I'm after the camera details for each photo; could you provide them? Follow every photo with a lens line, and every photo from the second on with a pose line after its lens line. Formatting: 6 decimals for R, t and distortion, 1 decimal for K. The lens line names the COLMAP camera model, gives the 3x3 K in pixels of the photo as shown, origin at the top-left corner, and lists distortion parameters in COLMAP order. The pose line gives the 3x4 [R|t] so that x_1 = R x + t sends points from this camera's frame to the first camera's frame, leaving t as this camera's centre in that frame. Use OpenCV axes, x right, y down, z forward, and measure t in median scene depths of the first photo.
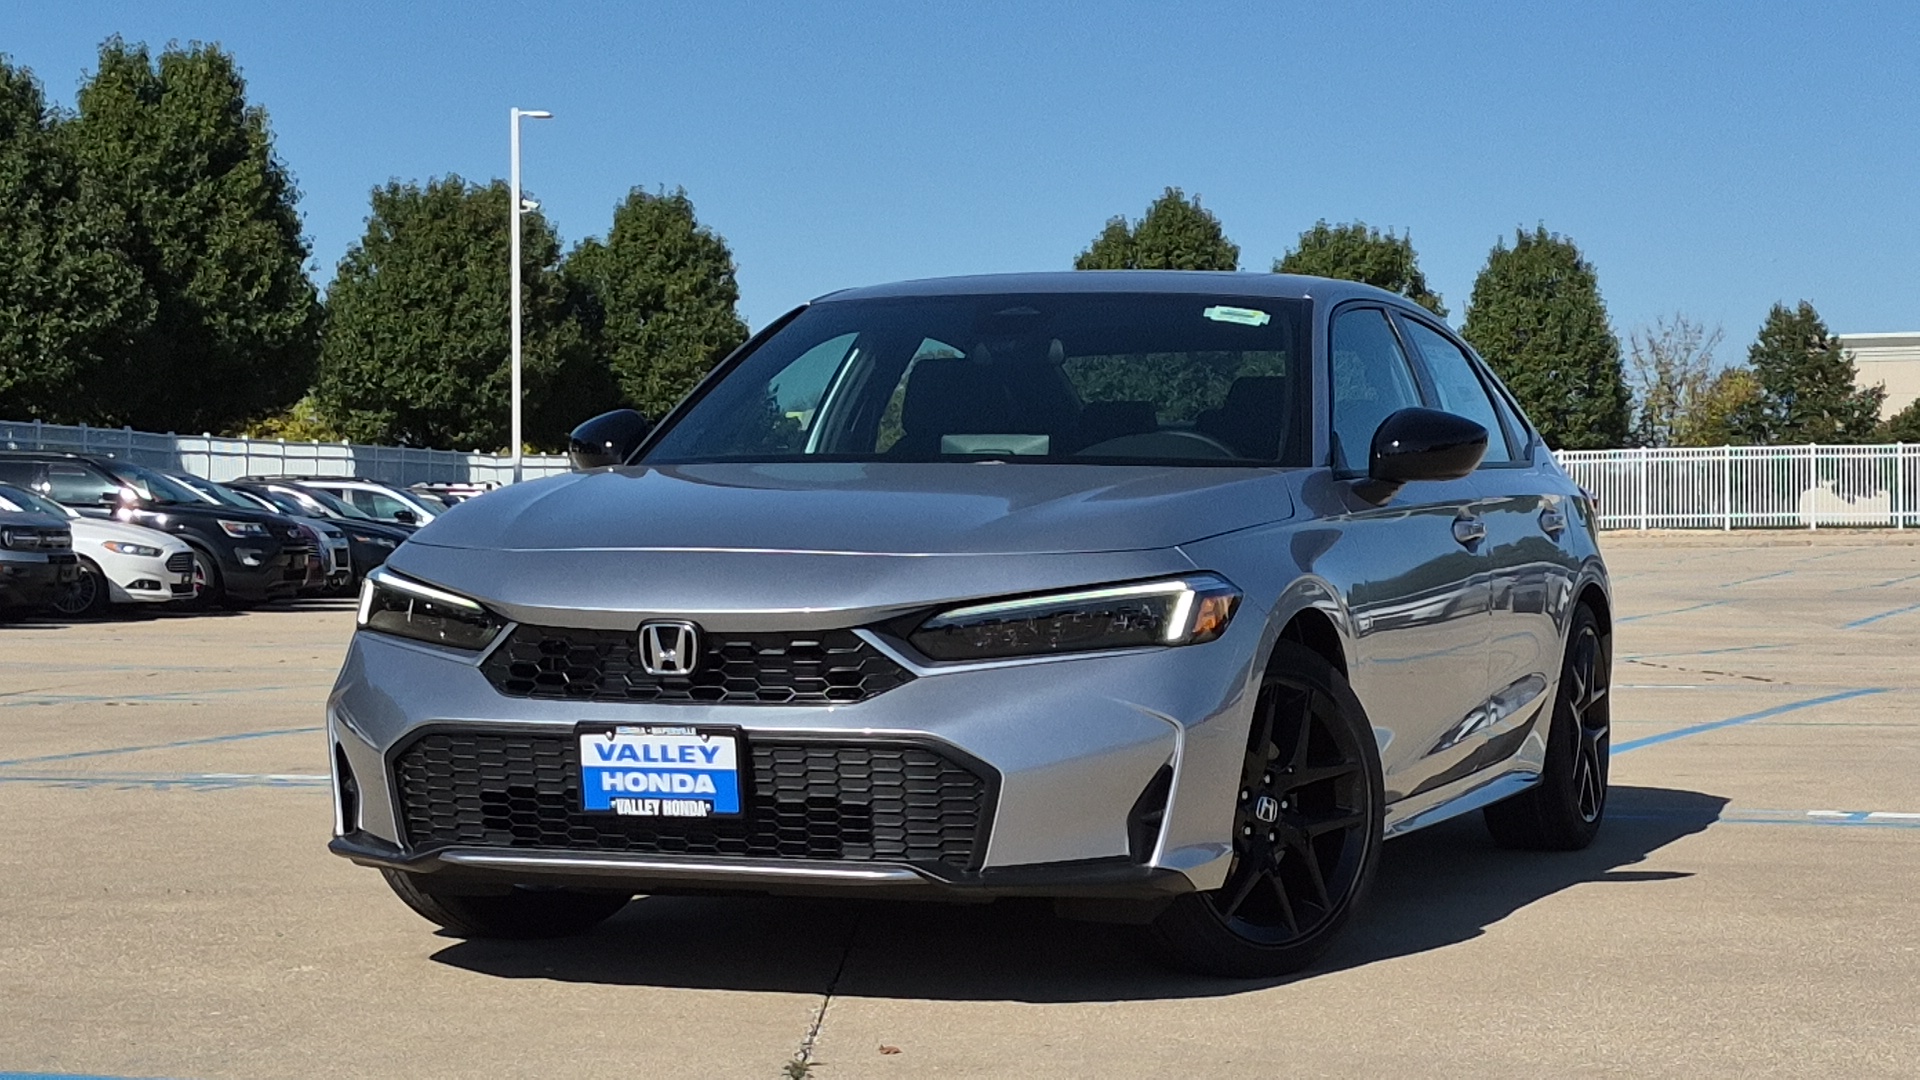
lens RADIAL K [[3657.4, 0, 960.0], [0, 3657.4, 540.0], [0, 0, 1]] dist [-0.012399, -0.061399]
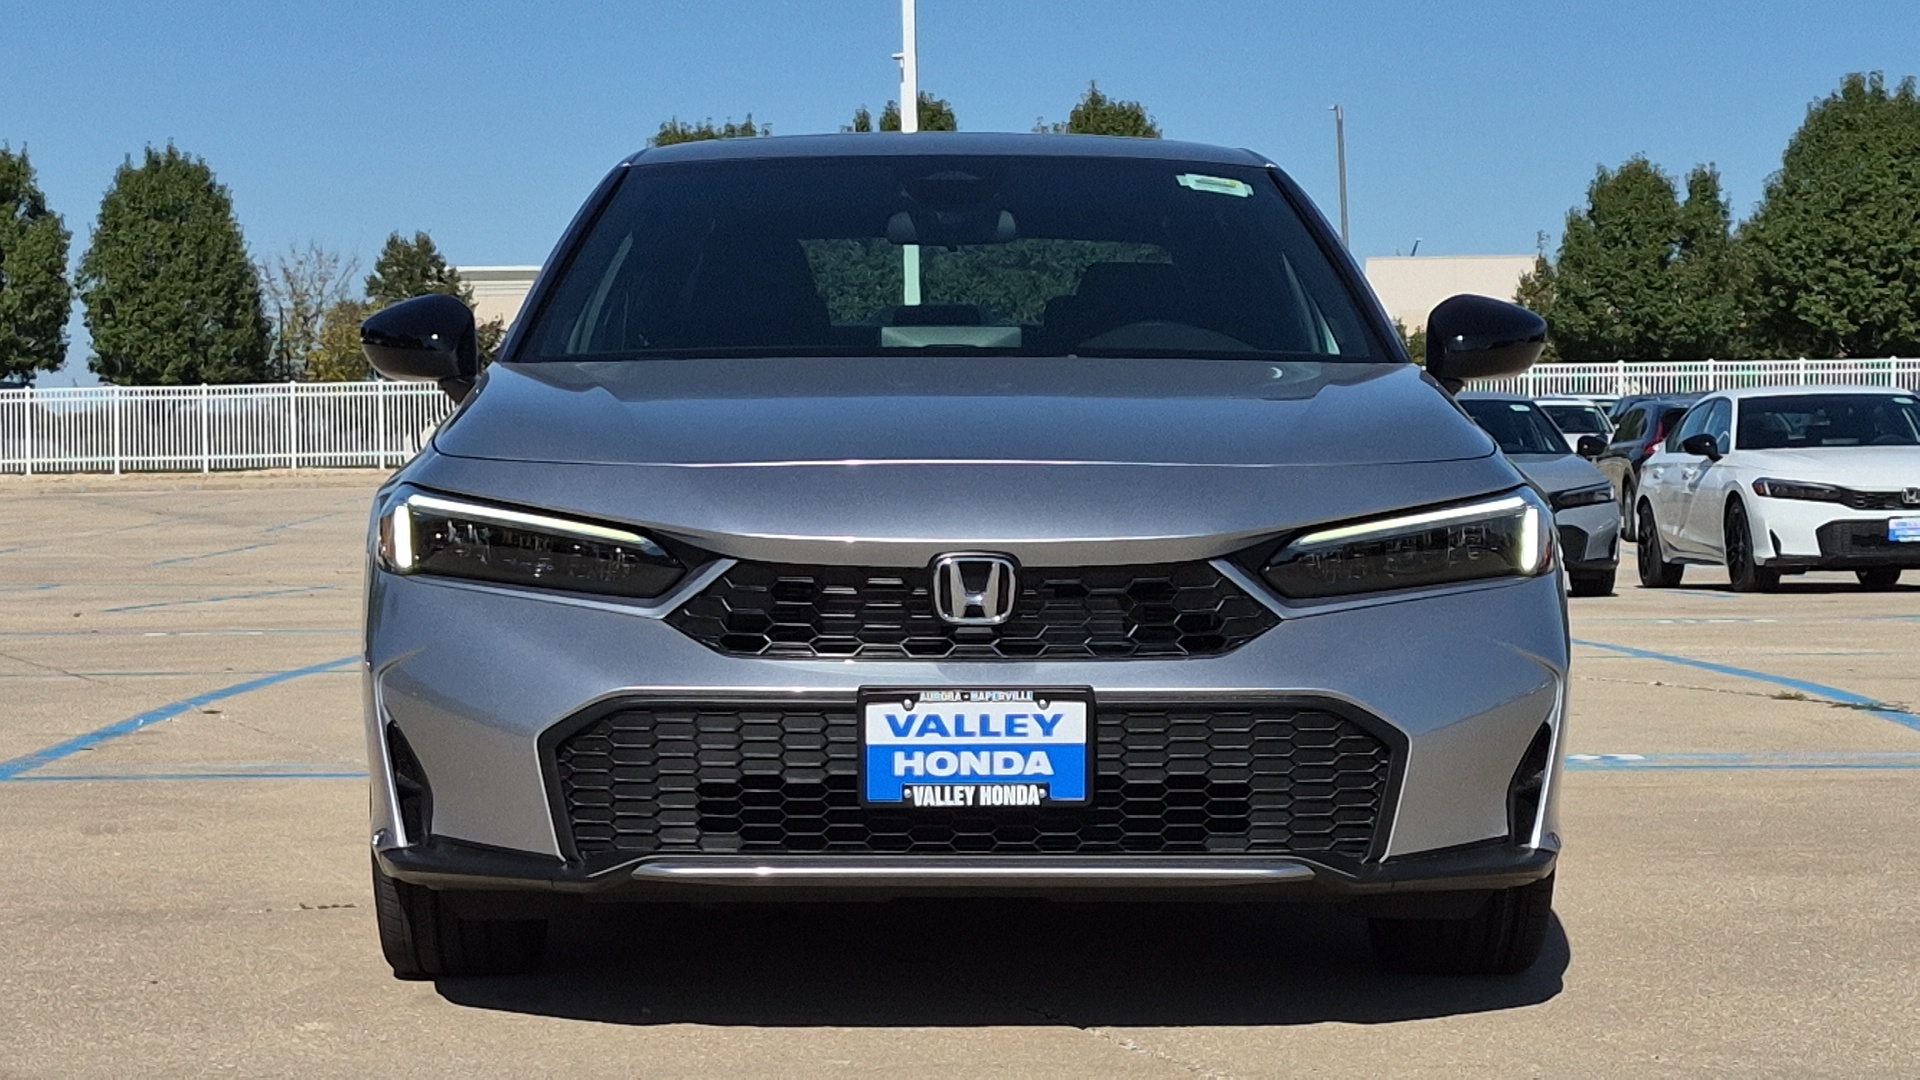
lens RADIAL K [[3865.1, 0, 923.5], [0, 3865.1, 540.0], [0, 0, 1]] dist [0.130849, -0.187977]
pose [[0.940376, -0.011202, 0.339952, -0.369142], [0.005945, 0.999846, 0.016504, 0.005602], [-0.340085, -0.013499, 0.940298, 0.235878]]
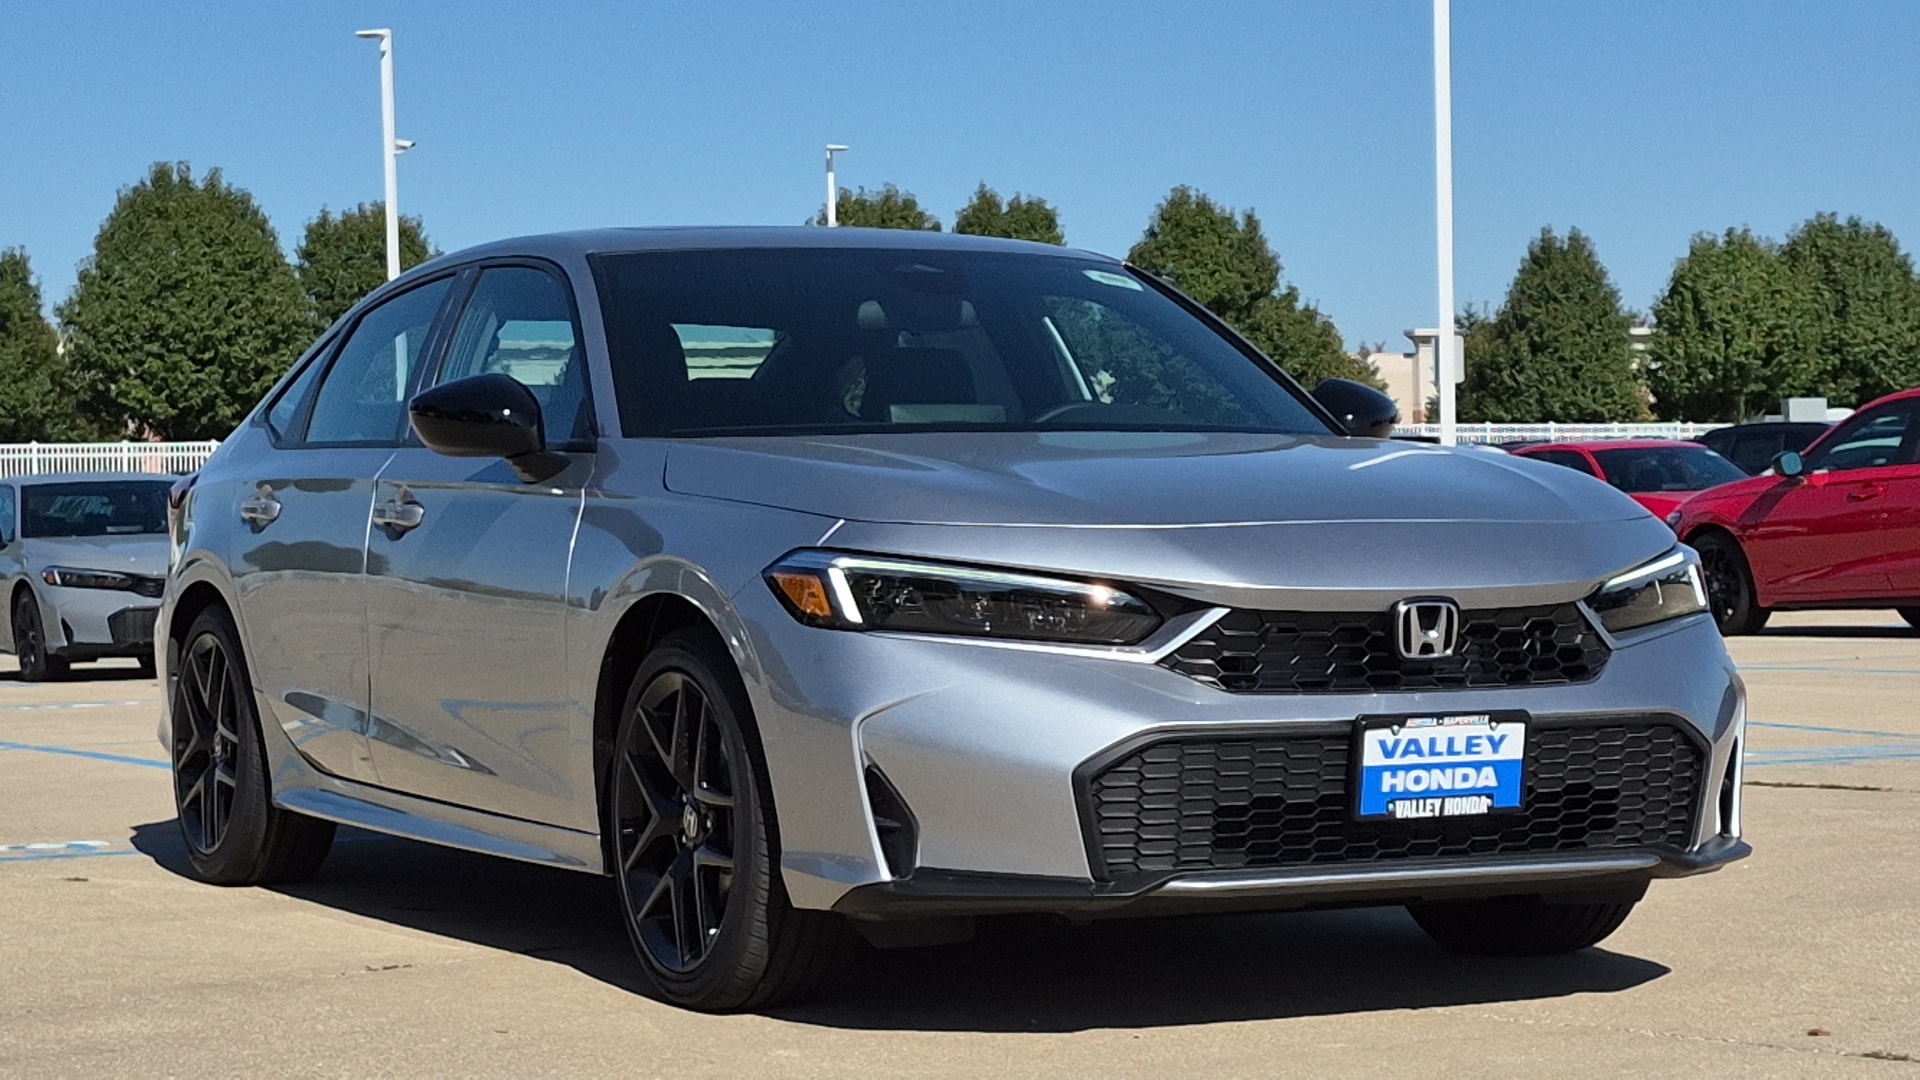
lens RADIAL K [[3865.1, 0, 923.5], [0, 3865.1, 540.0], [0, 0, 1]] dist [0.130849, -0.187977]
pose [[0.695780, -0.013494, 0.718128, -0.851109], [0.018641, 0.999826, 0.000727, 0.004632], [-0.718013, 0.012881, 0.695911, 0.428512]]
